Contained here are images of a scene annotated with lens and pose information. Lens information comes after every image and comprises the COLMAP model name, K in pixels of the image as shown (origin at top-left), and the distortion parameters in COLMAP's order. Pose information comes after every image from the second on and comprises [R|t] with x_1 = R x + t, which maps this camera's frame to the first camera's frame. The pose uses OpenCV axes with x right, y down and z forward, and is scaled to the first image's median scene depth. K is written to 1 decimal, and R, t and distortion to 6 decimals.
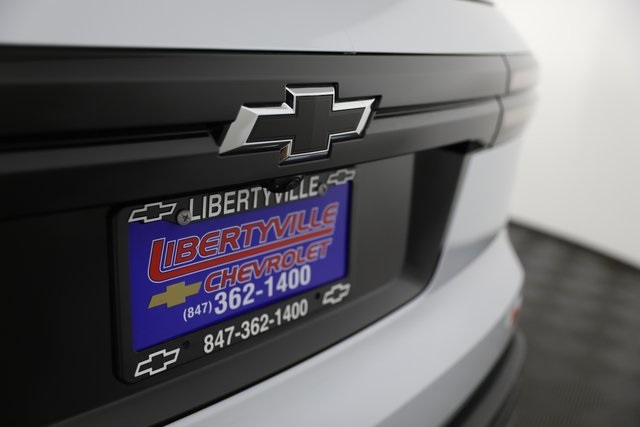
lens RADIAL K [[694.4, 0, 320.0], [0, 694.4, 213.5], [0, 0, 1]] dist [0.001063, 0.000418]
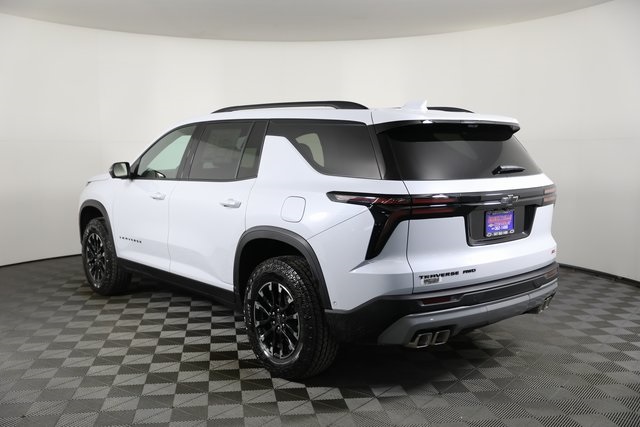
lens RADIAL K [[622.6, 0, 320.0], [0, 622.6, 213.5], [0, 0, 1]] dist [-0.000229, 0.001772]
pose [[0.991924, -0.001603, -0.126824, -0.873555], [-0.015404, 0.990996, -0.133005, 0.669185], [0.125895, 0.133885, 0.982968, -4.103782]]
